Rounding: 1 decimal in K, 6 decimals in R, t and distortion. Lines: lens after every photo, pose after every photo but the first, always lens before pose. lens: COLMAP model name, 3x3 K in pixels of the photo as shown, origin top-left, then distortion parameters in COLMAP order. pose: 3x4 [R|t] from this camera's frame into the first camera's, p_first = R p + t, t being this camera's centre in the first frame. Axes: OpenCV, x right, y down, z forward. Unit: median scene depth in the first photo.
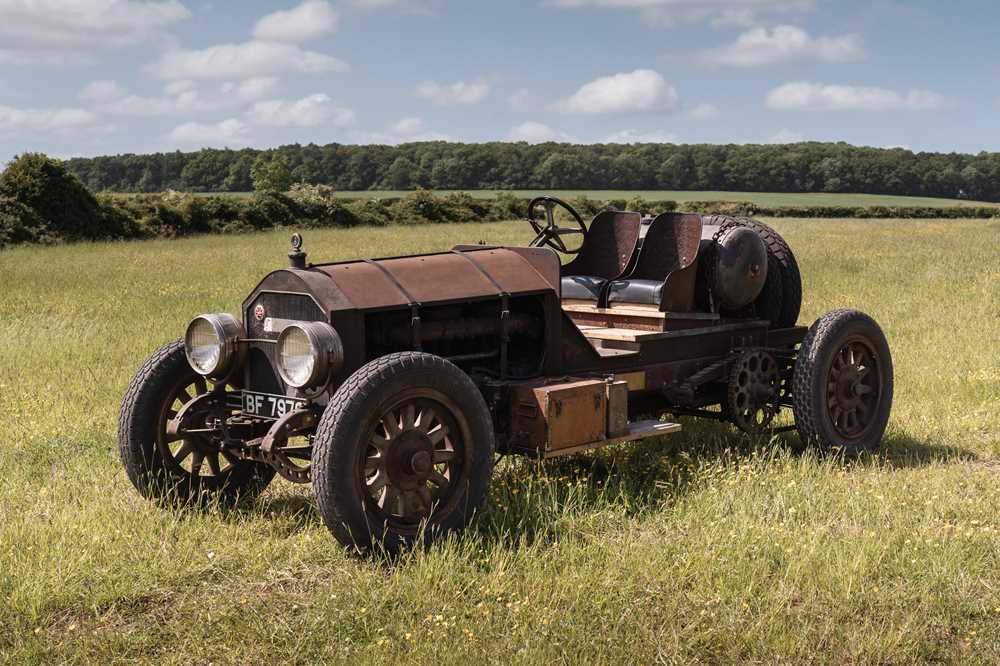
lens RADIAL K [[1609.7, 0, 503.6], [0, 1609.7, 328.7], [0, 0, 1]] dist [0.044606, 0.000000]
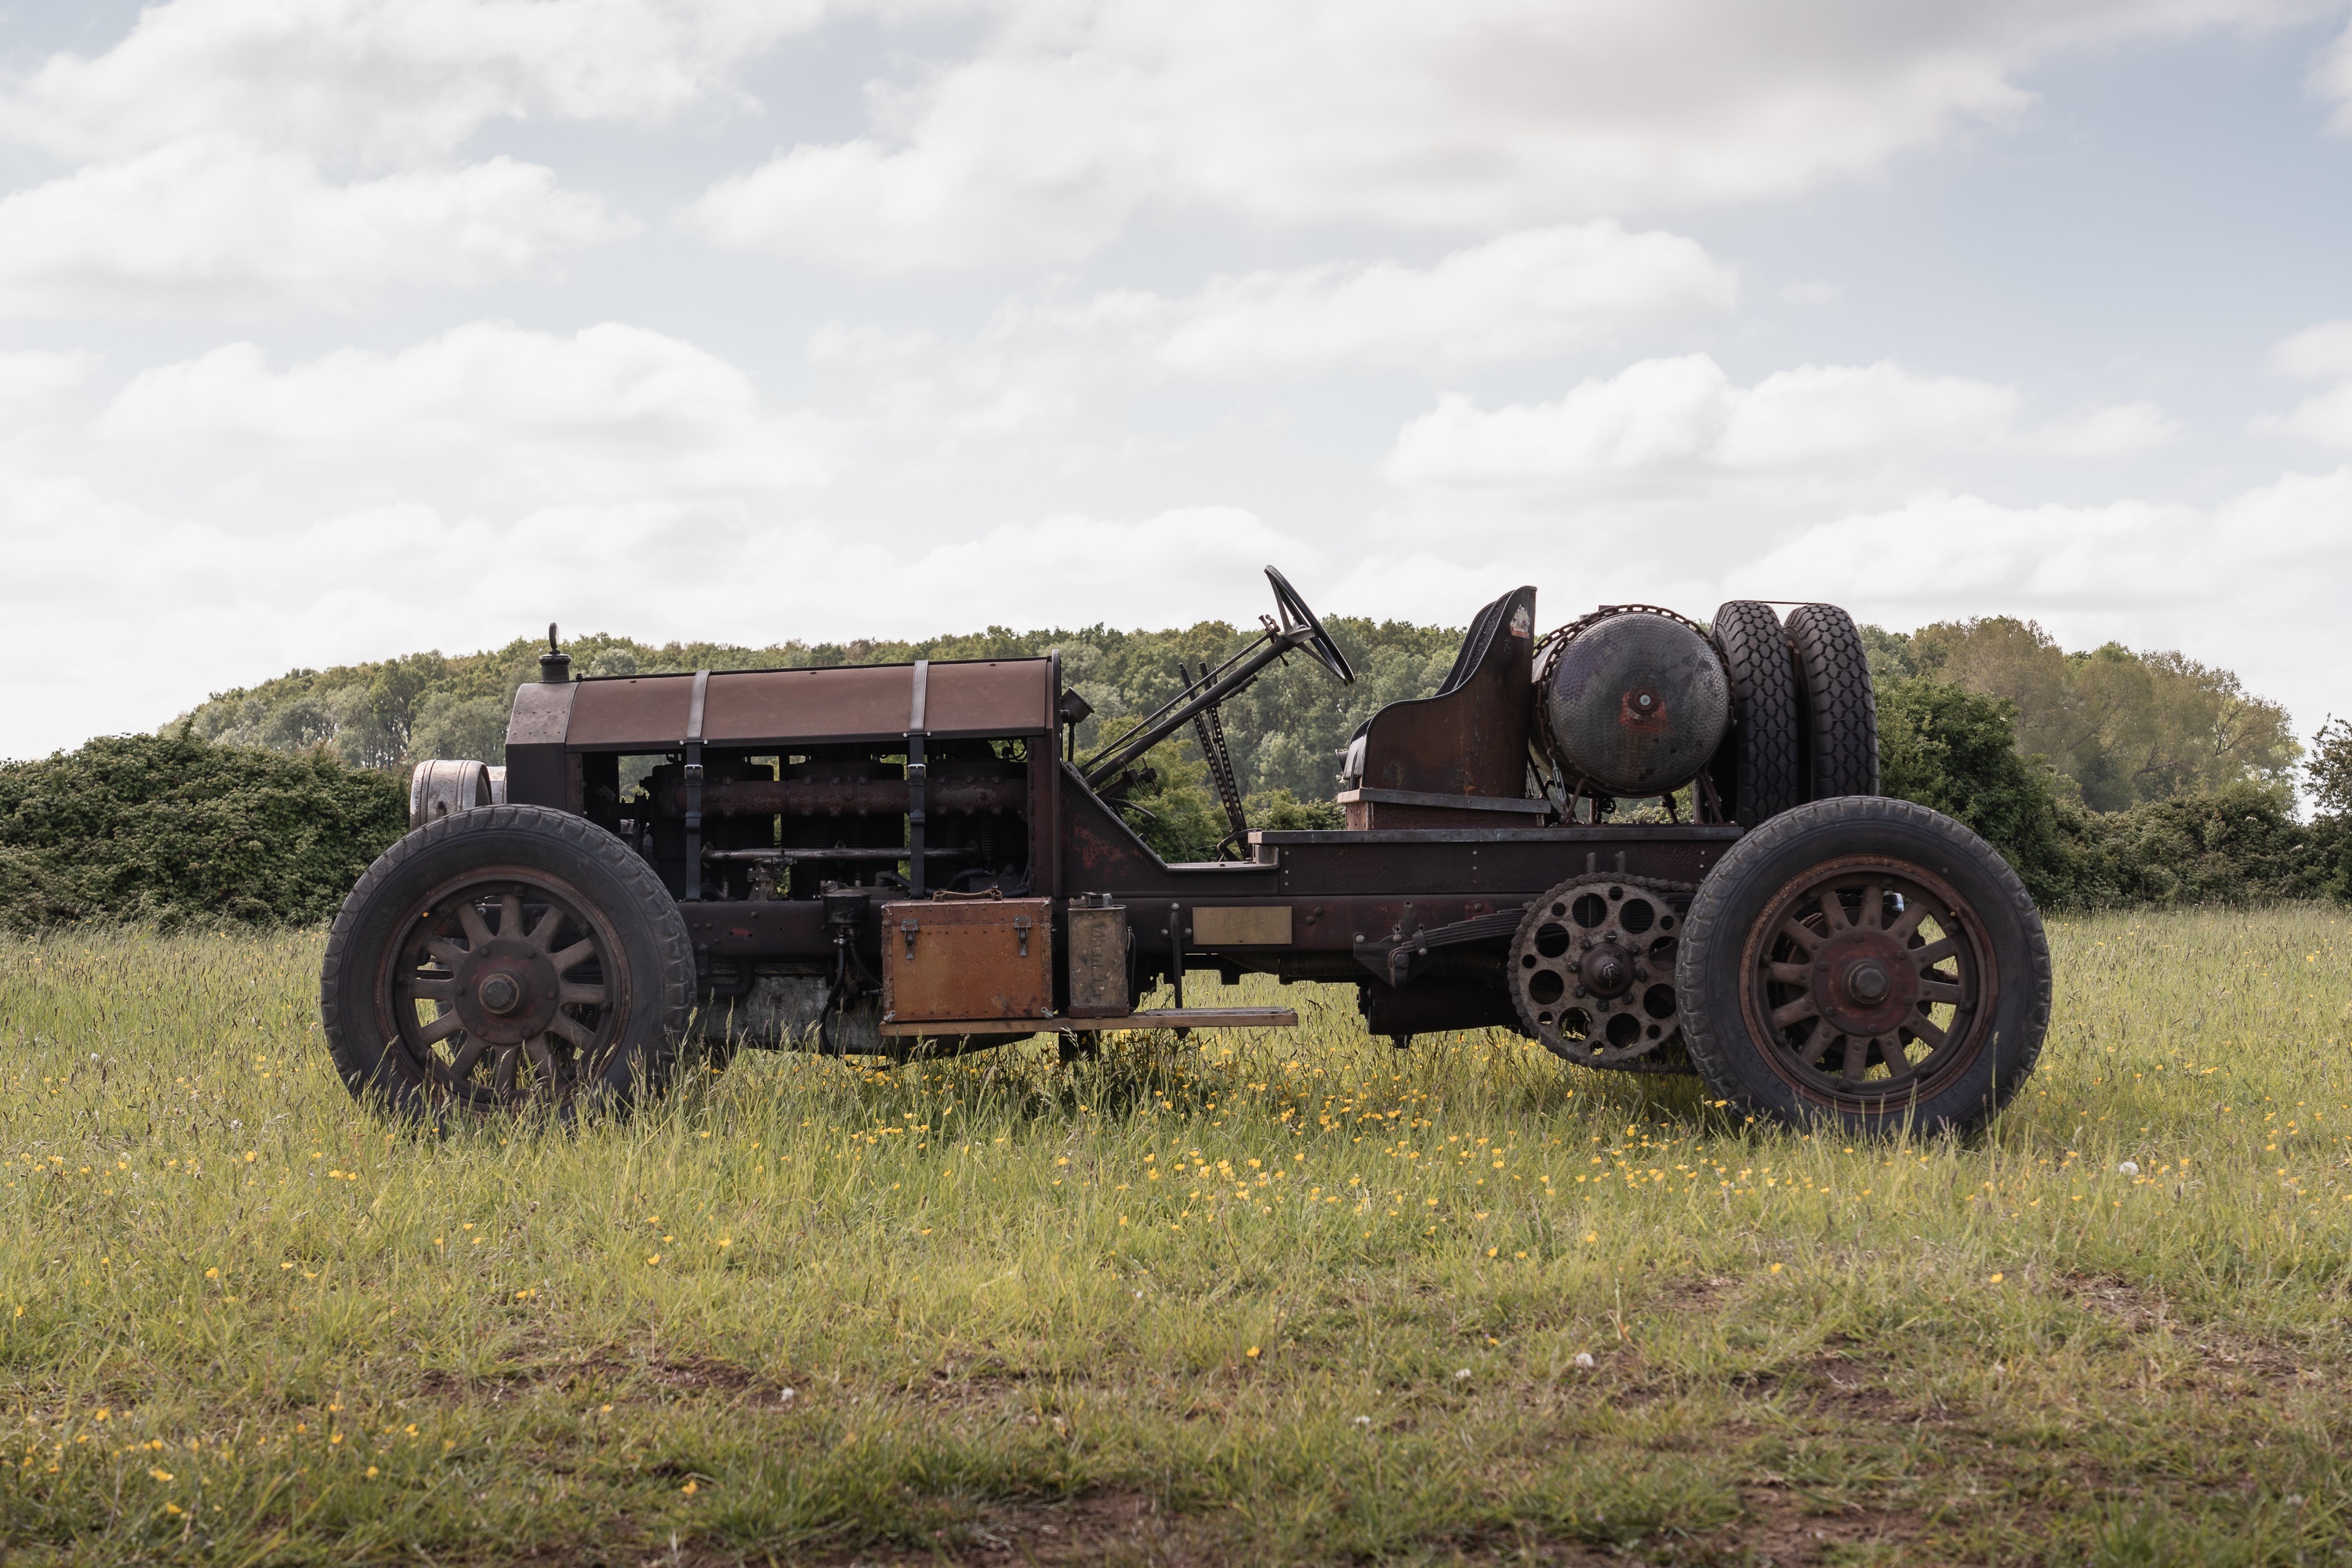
lens RADIAL K [[3786.1, 0, 1026.9], [0, 3786.1, 767.8], [0, 0, 1]] dist [0.044606, 0.000000]
pose [[0.685601, -0.016527, -0.727790, 0.830242], [-0.061176, 0.994898, -0.080222, 0.078076], [0.725403, 0.099523, 0.681092, 0.163247]]
